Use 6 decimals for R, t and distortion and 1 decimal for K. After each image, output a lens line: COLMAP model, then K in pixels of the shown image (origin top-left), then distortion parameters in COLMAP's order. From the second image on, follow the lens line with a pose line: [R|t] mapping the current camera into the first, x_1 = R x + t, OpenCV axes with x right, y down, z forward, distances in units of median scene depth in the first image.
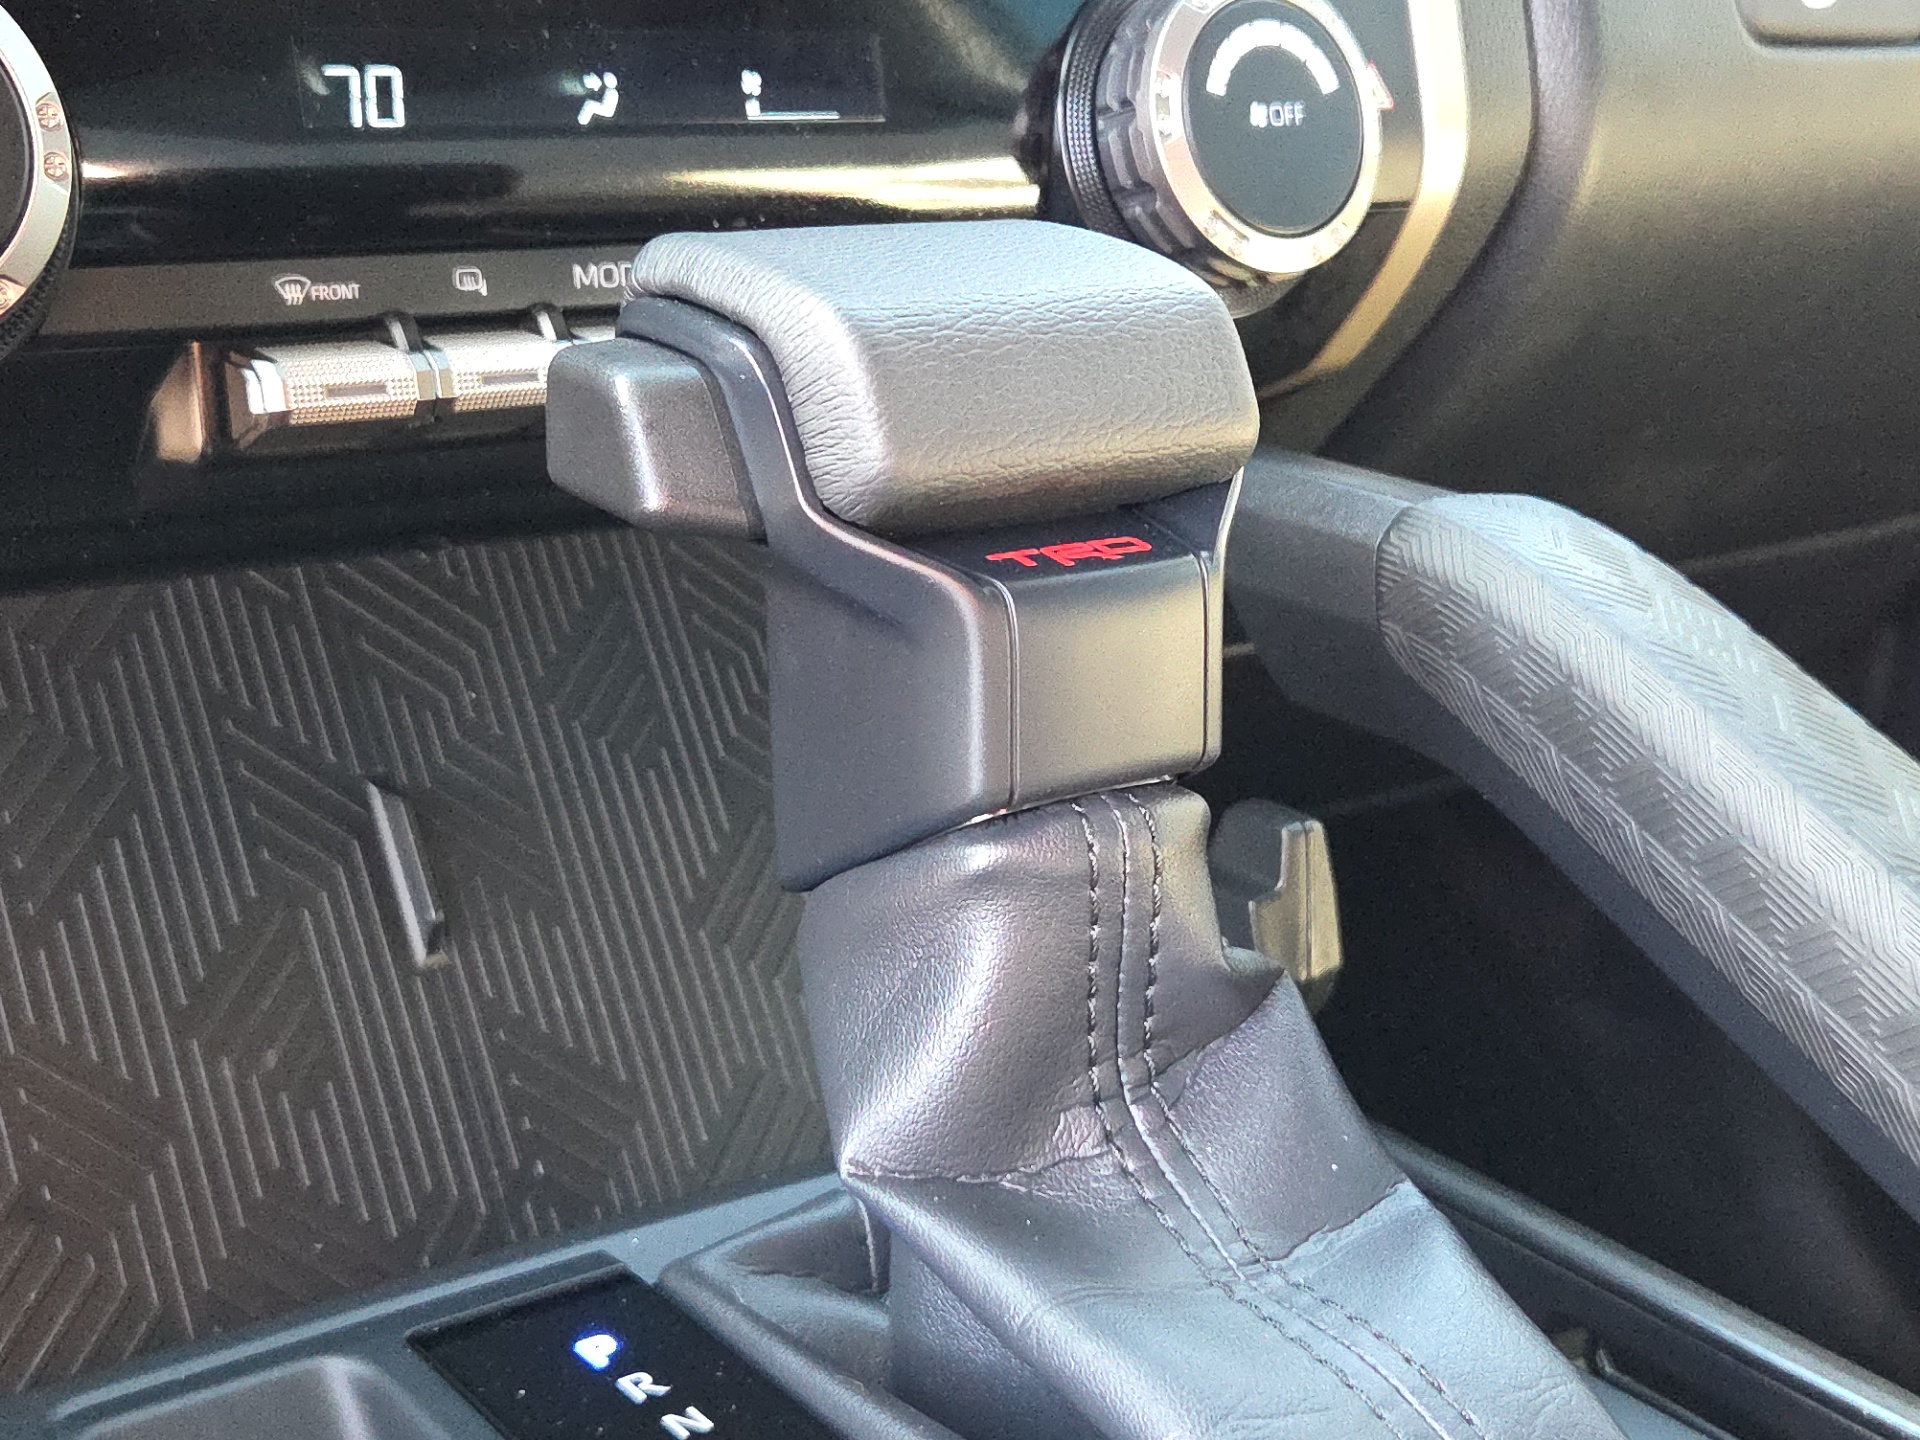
lens RADIAL K [[2575.1, 0, 965.4], [0, 2575.1, 711.5], [0, 0, 1]] dist [0.072093, -0.107045]
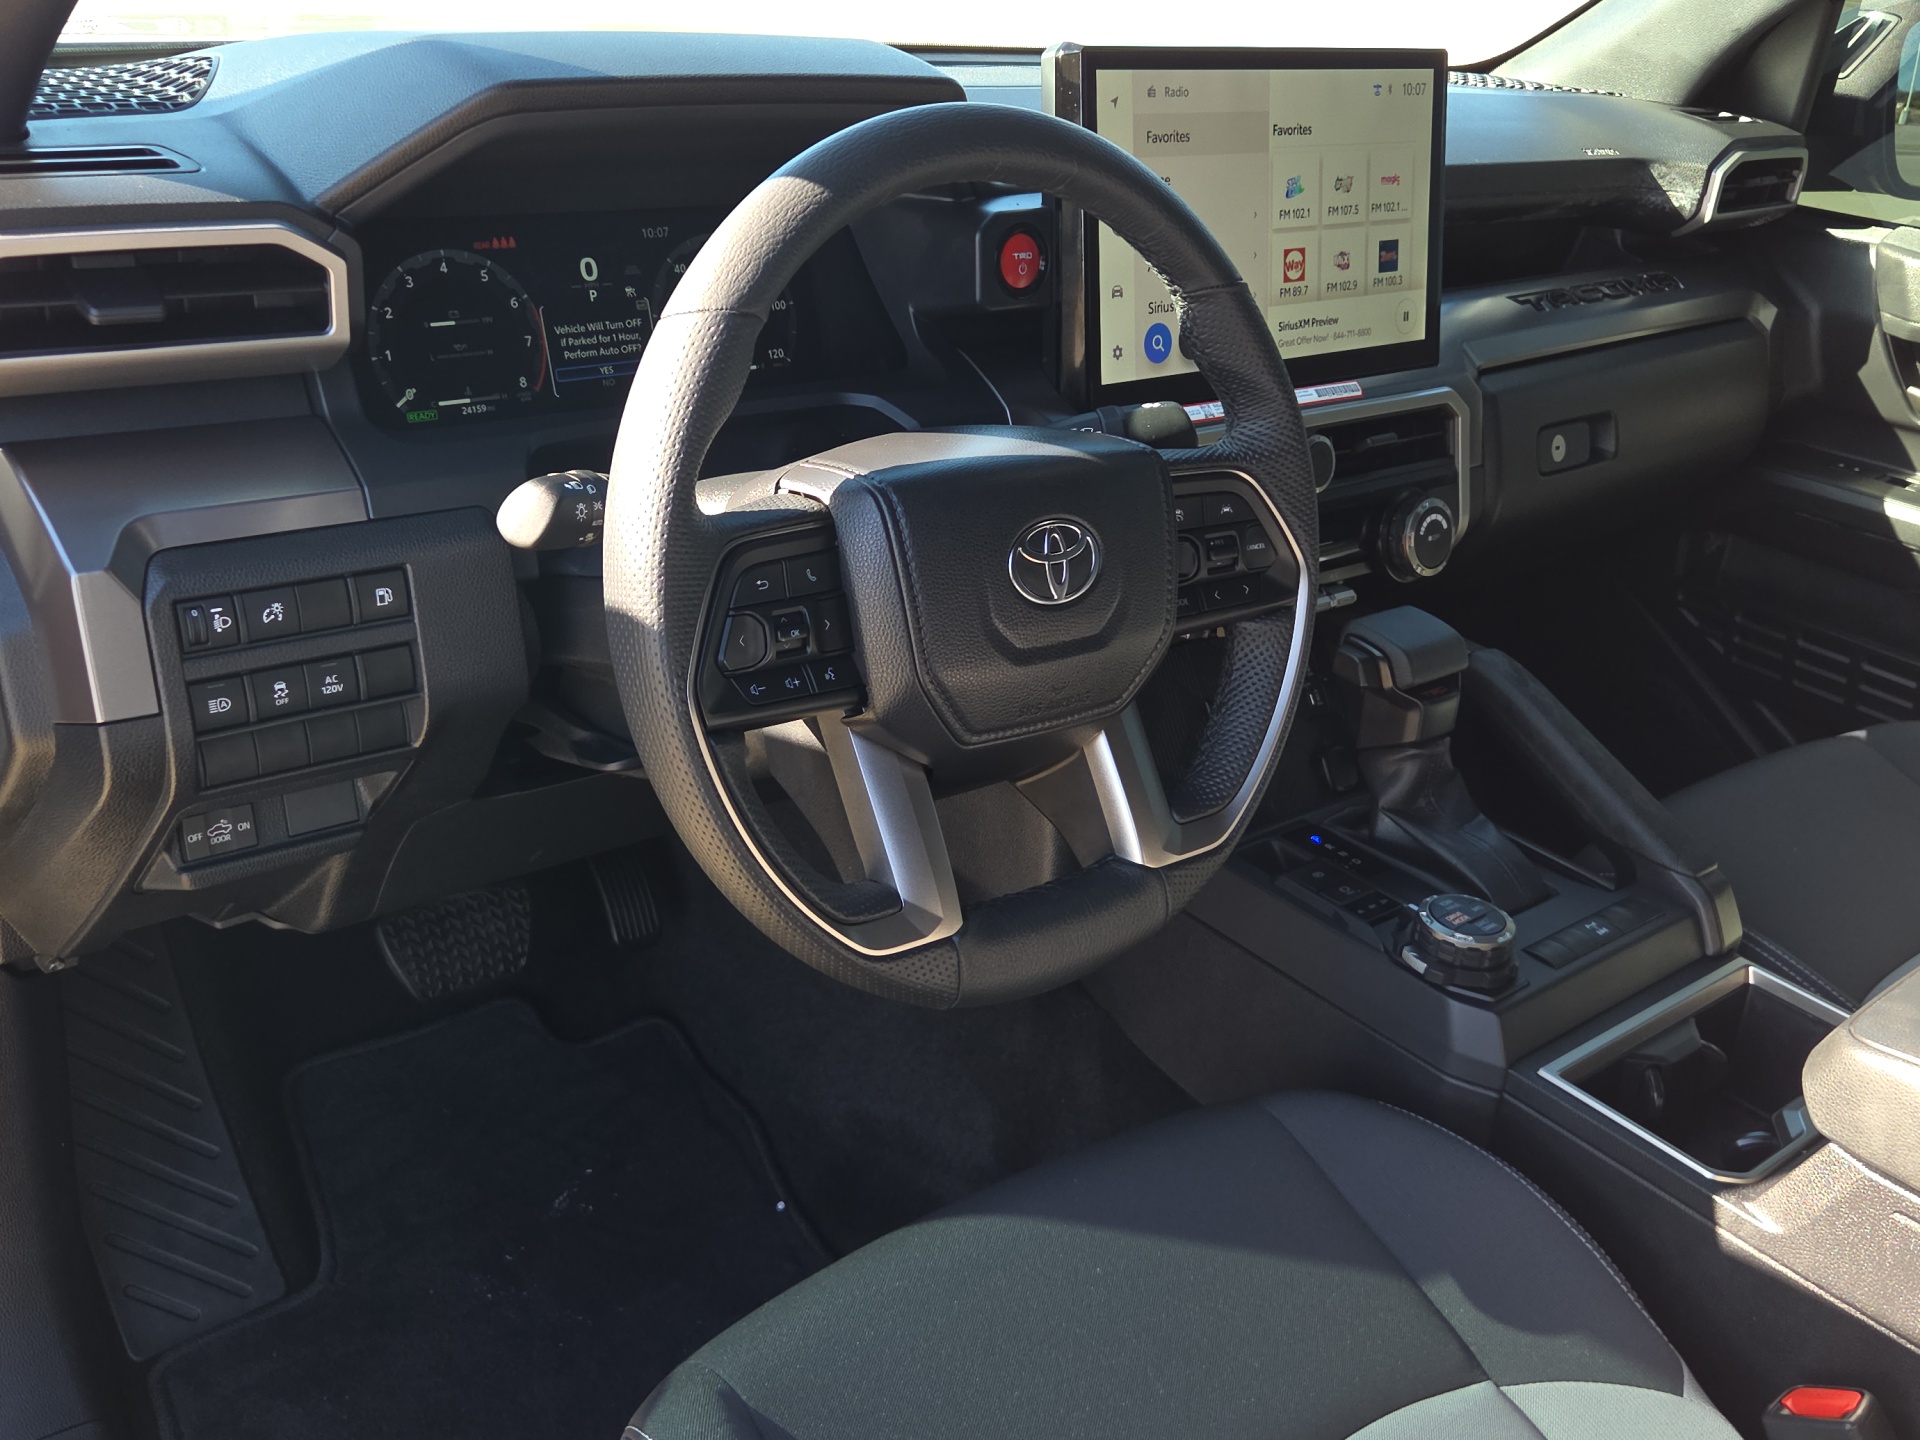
lens RADIAL K [[1906.6, 0, 960.0], [0, 1906.6, 720.0], [0, 0, 1]] dist [0.060799, -0.076929]
pose [[0.994306, 0.034143, 0.100948, -1.028542], [-0.050259, 0.985560, 0.161696, -0.461385], [-0.093970, -0.165849, 0.981664, -2.137693]]
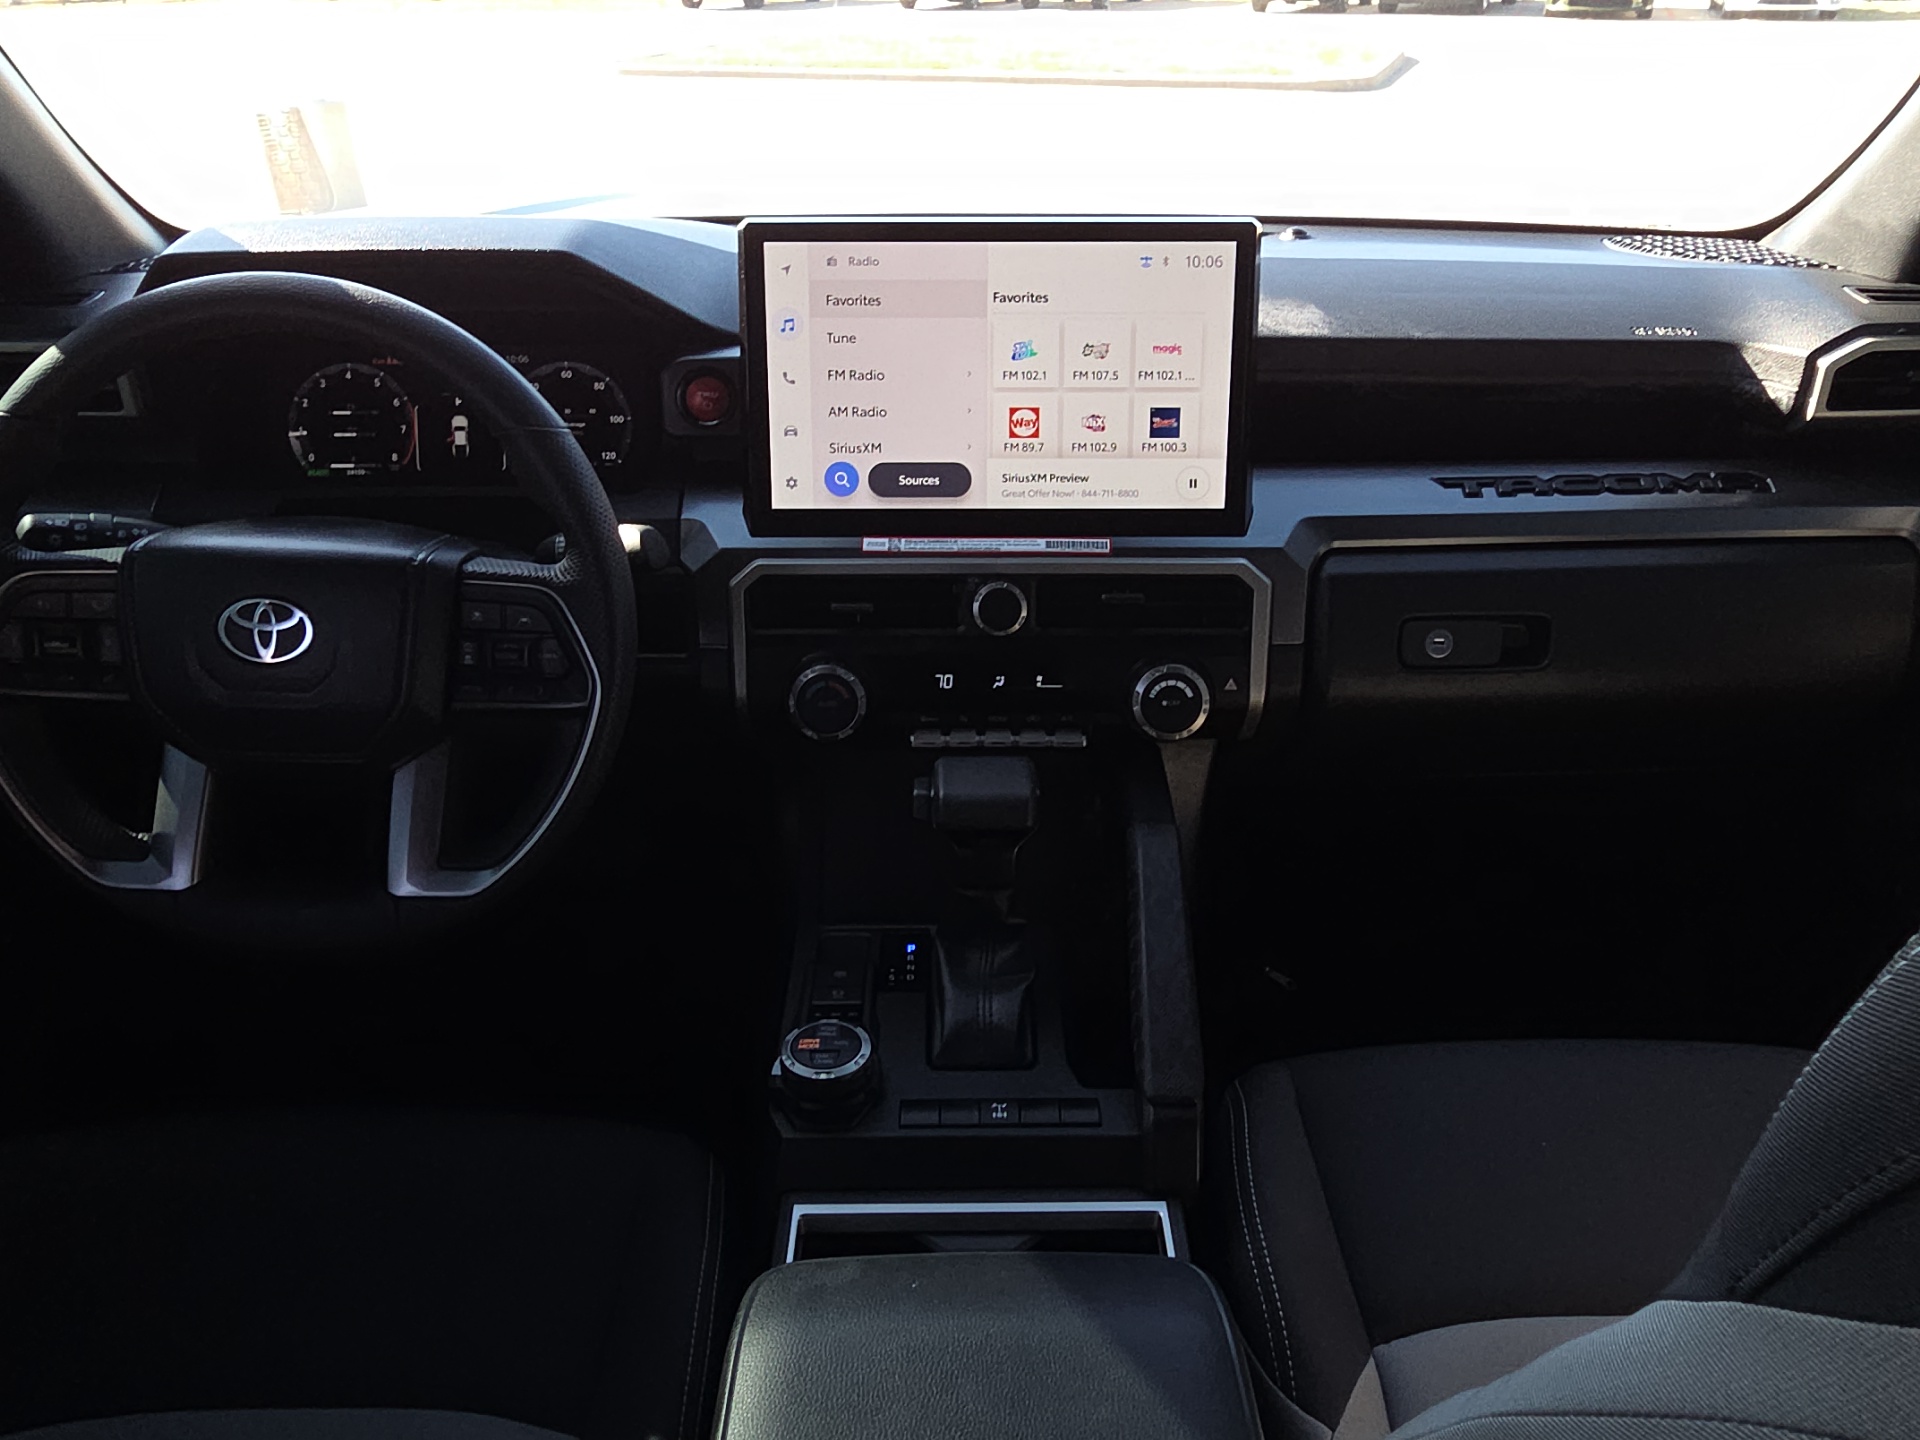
lens RADIAL K [[1462.5, 0, 954.2], [0, 1462.5, 703.8], [0, 0, 1]] dist [-0.011522, 0.033685]
pose [[0.810404, 0.241296, -0.533874, 1.224768], [-0.141677, 0.964916, 0.221054, -0.794595], [0.568483, -0.103505, 0.816158, -1.173997]]
